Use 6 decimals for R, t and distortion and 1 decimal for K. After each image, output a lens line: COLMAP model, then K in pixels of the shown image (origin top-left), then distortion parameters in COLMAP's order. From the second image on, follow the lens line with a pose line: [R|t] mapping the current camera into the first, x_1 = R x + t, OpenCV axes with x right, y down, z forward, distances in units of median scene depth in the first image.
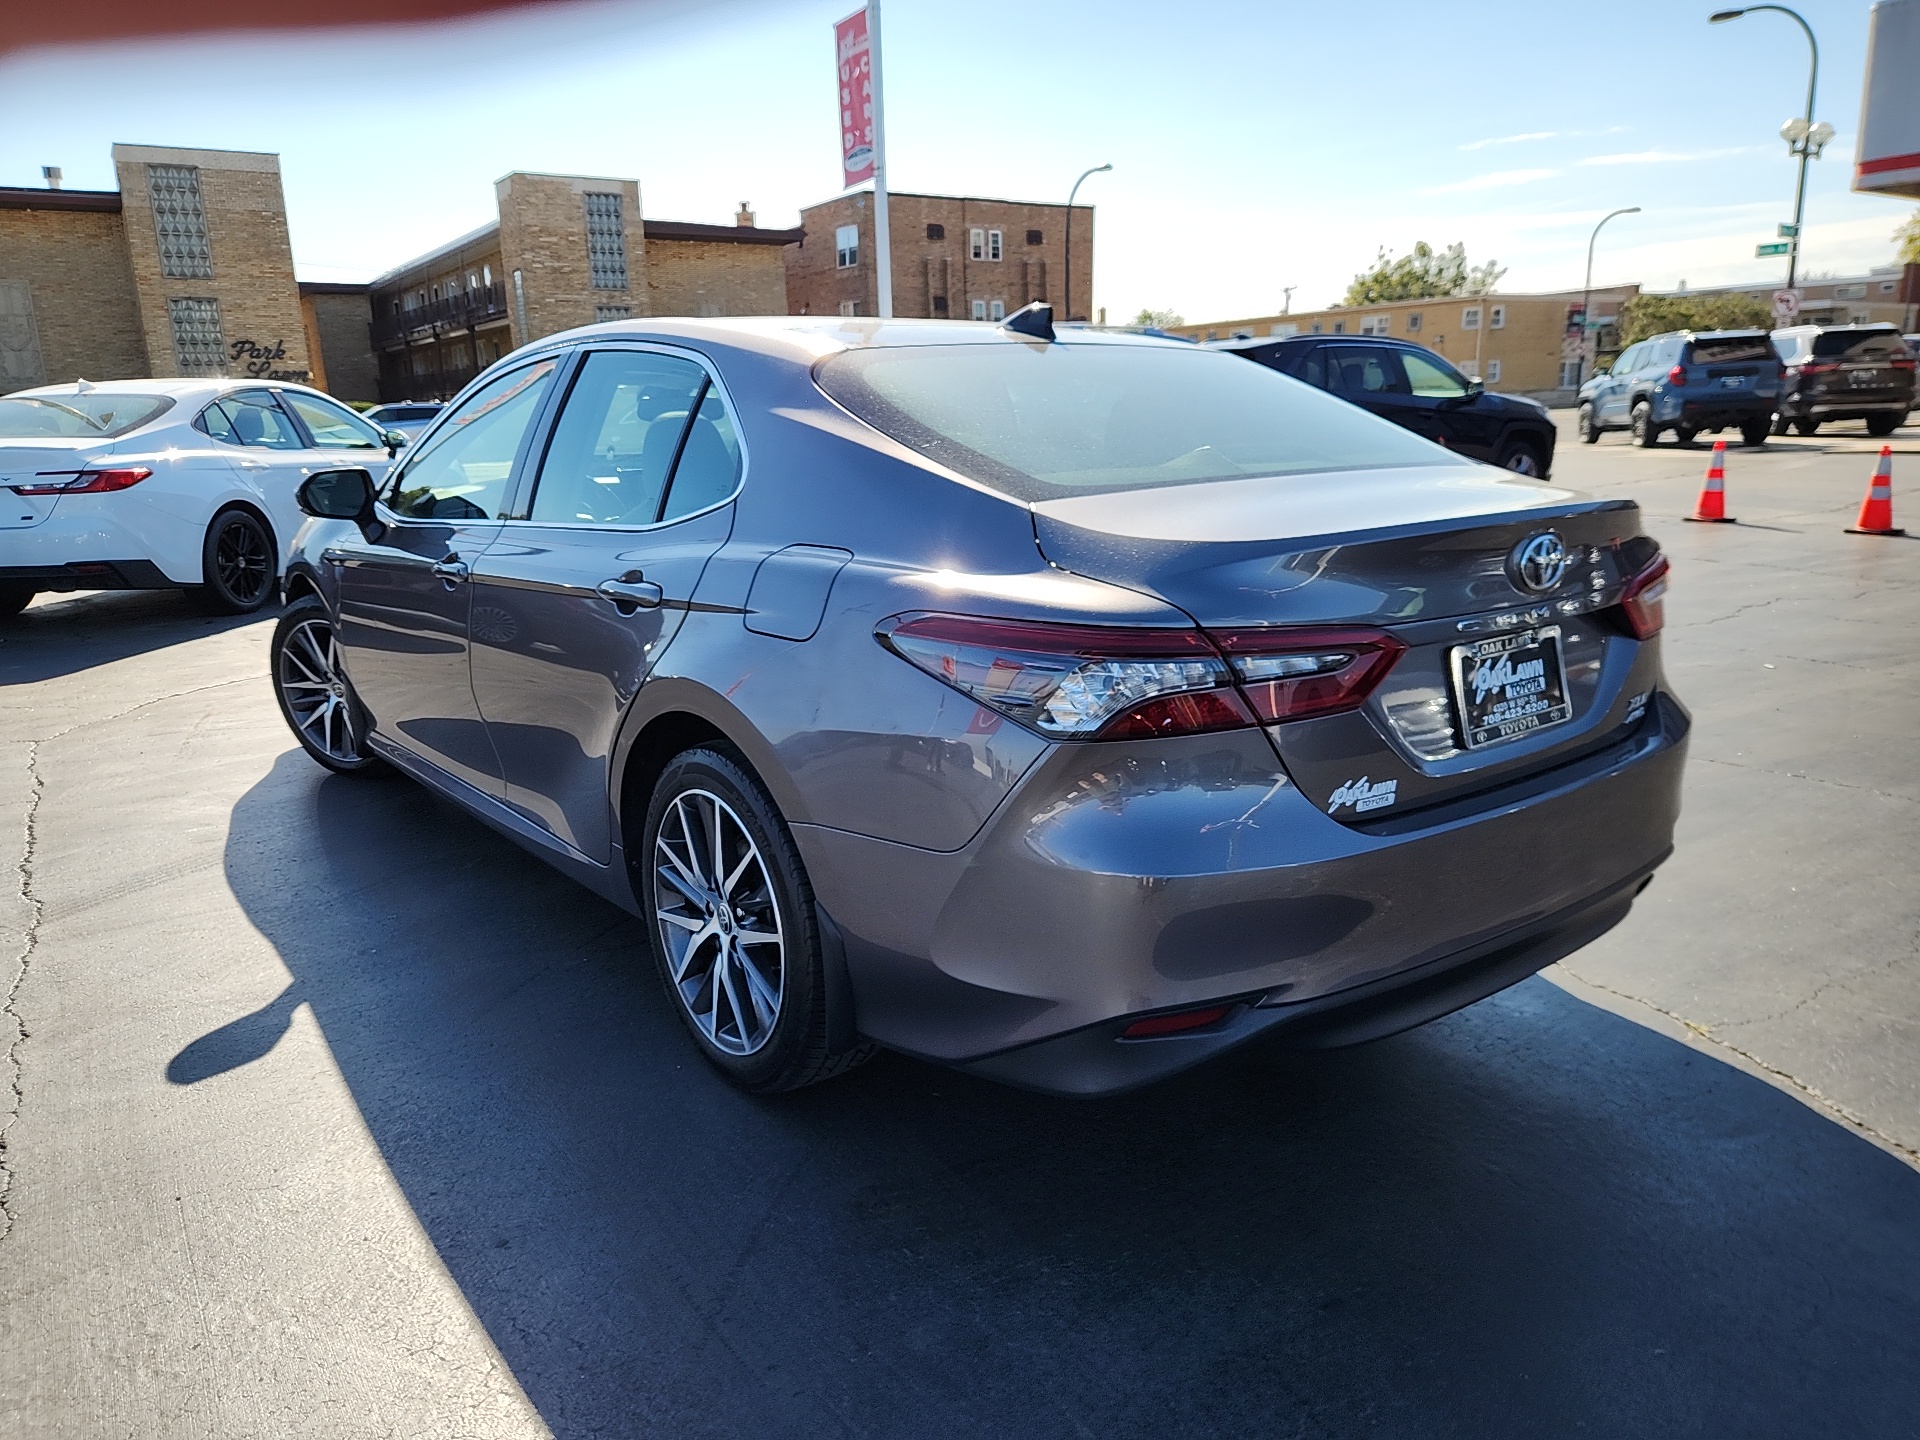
lens RADIAL K [[1366.5, 0, 975.4], [0, 1366.5, 734.2], [0, 0, 1]] dist [0.009868, -0.022673]
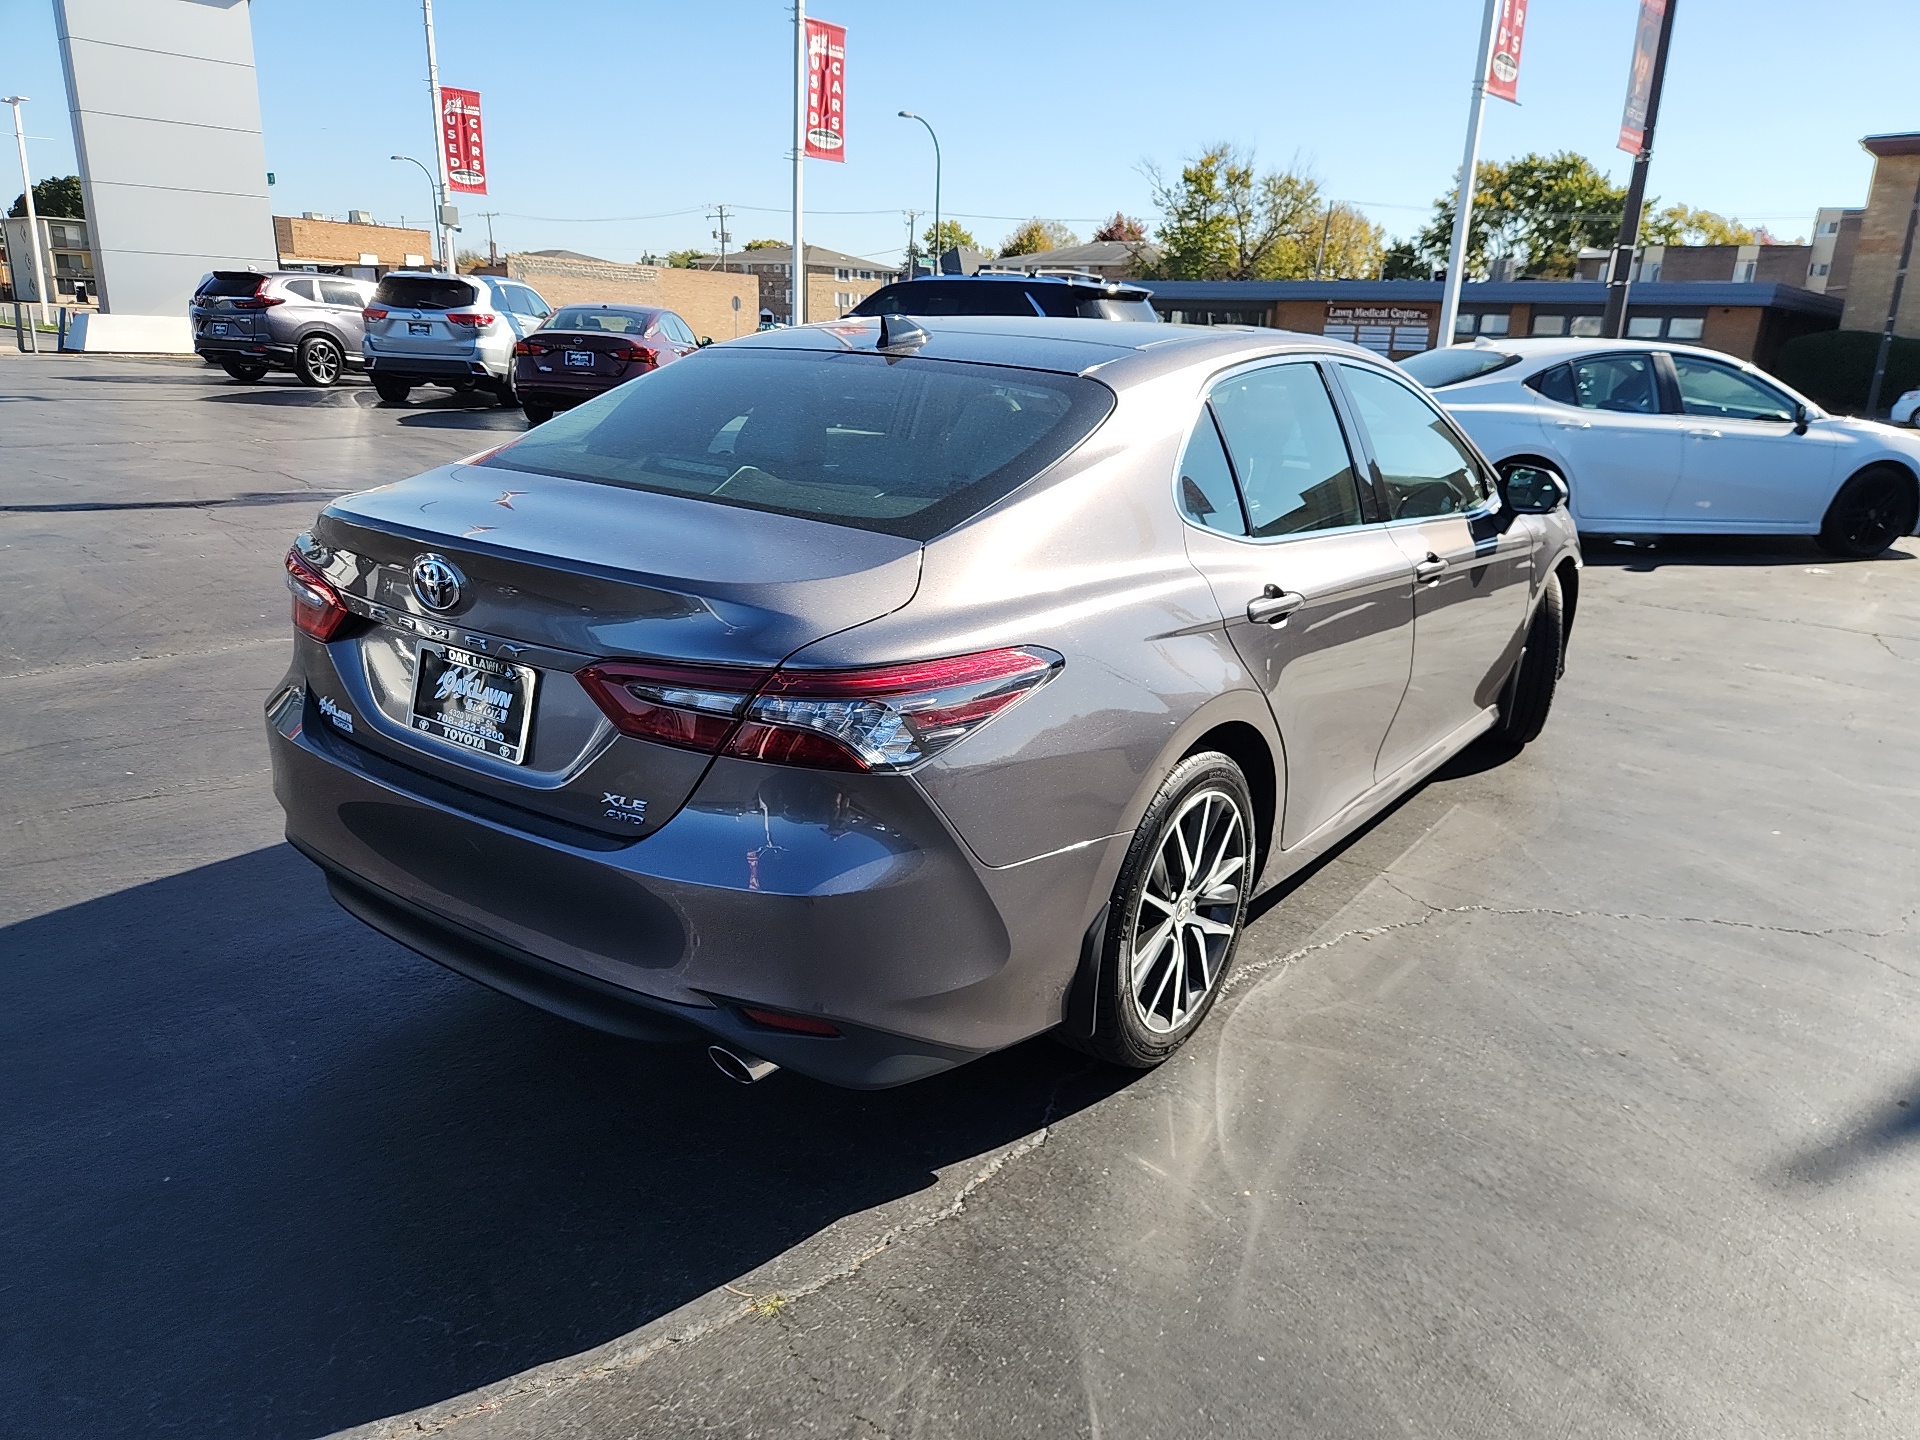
lens RADIAL K [[1366.5, 0, 975.4], [0, 1366.5, 734.2], [0, 0, 1]] dist [0.009868, -0.022673]
pose [[0.245451, 0.303176, -0.920781, 0.118229], [-0.265191, 0.934606, 0.237036, -0.029379], [0.932431, 0.186002, 0.309800, 0.083397]]
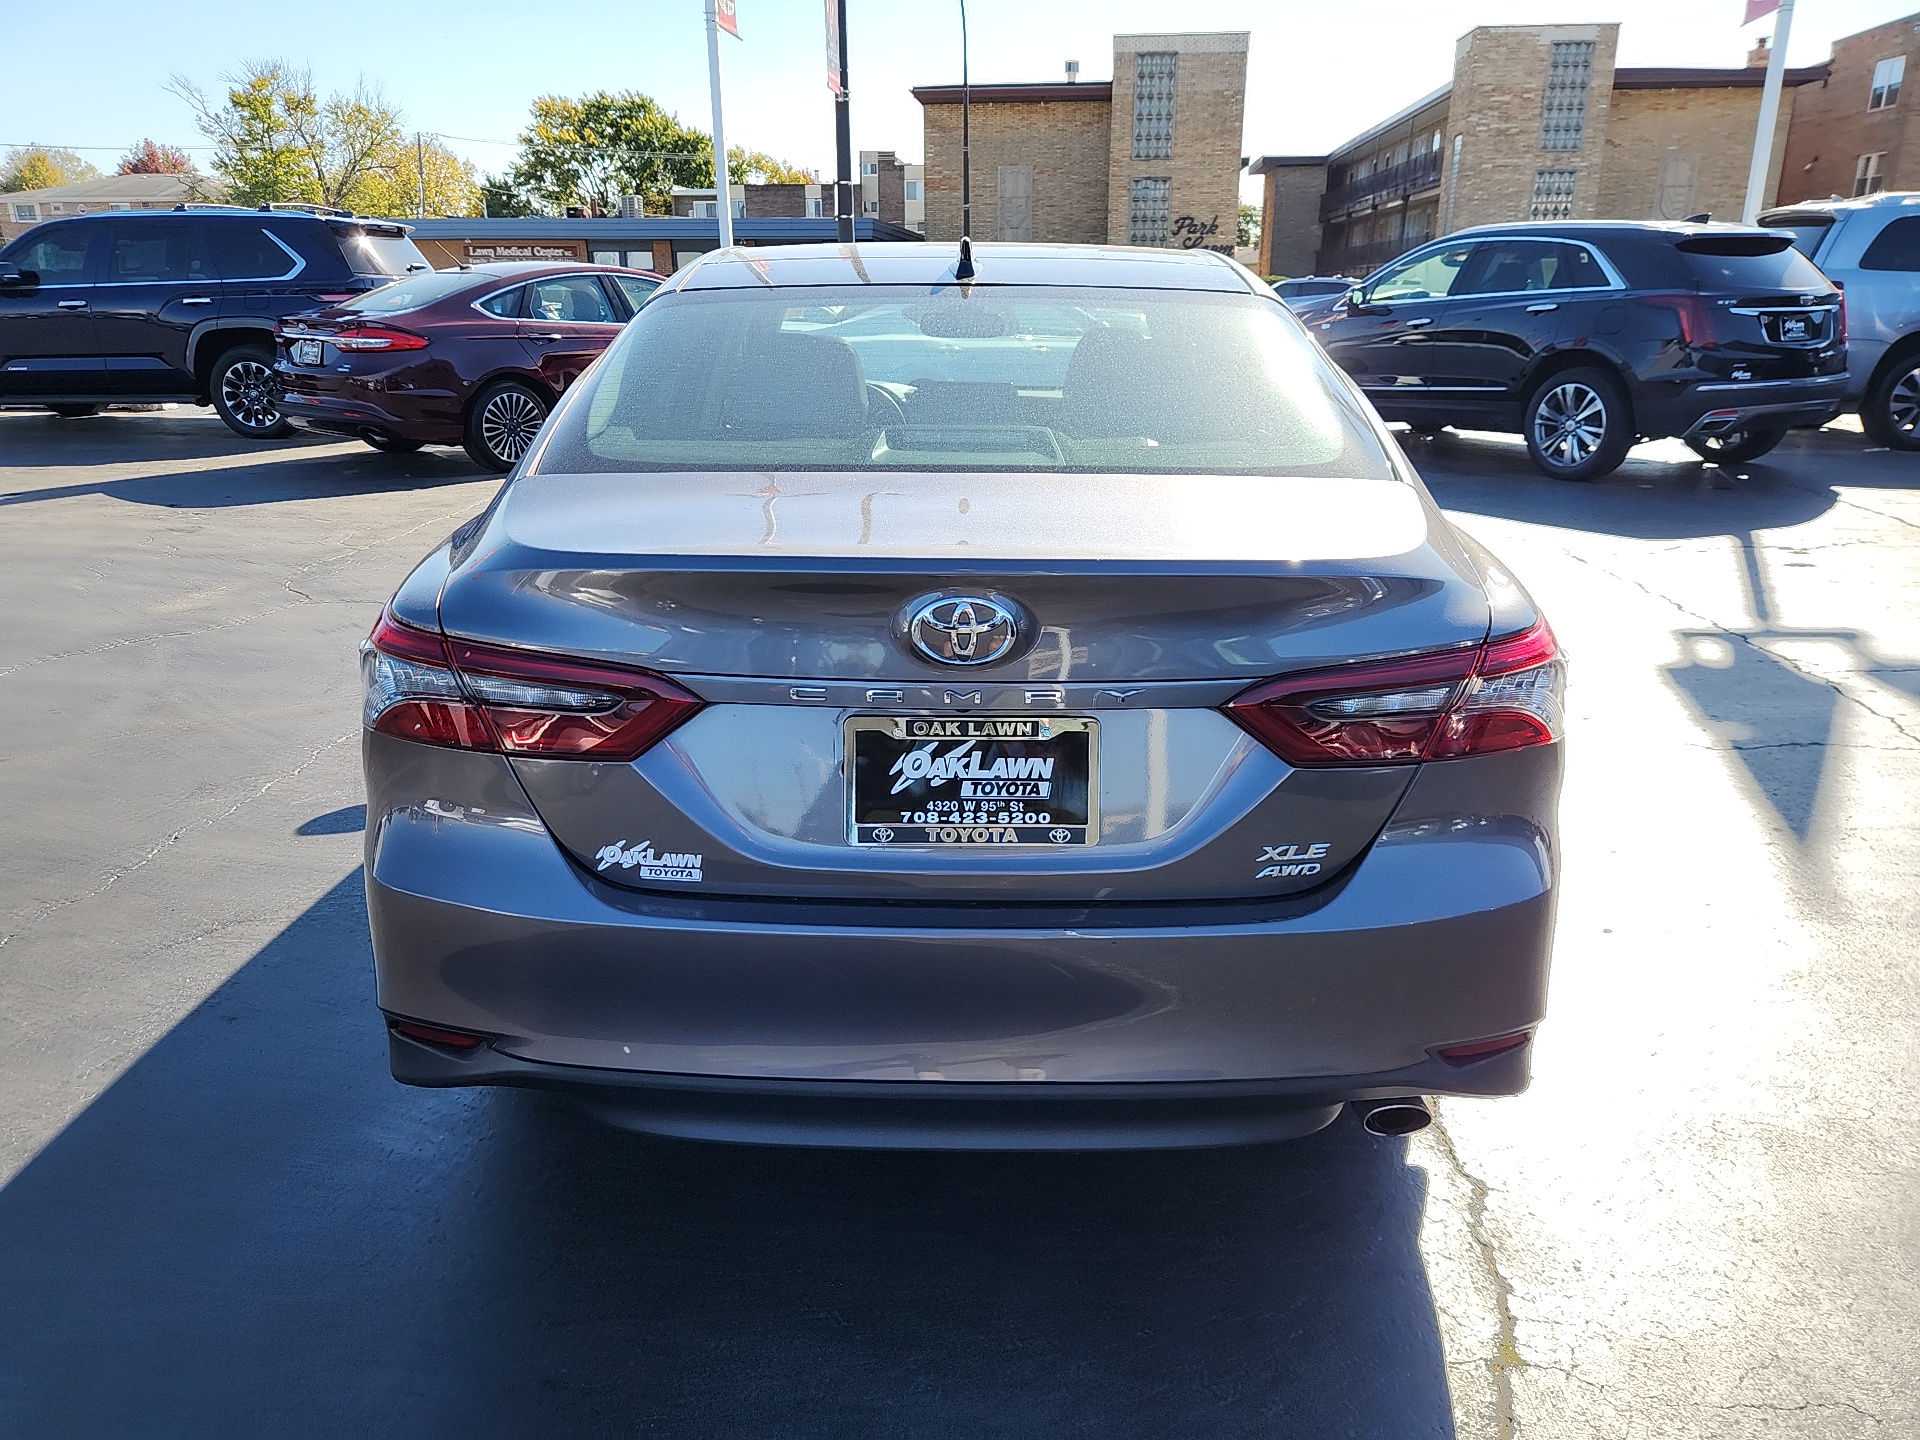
lens RADIAL K [[1326.6, 0, 960.0], [0, 1326.6, 720.0], [0, 0, 1]] dist [0.082275, -0.079698]
pose [[0.767445, 0.215430, -0.603836, 0.066140], [-0.163475, 0.976476, 0.140608, -0.013804], [0.619922, -0.009197, 0.784609, 0.033286]]
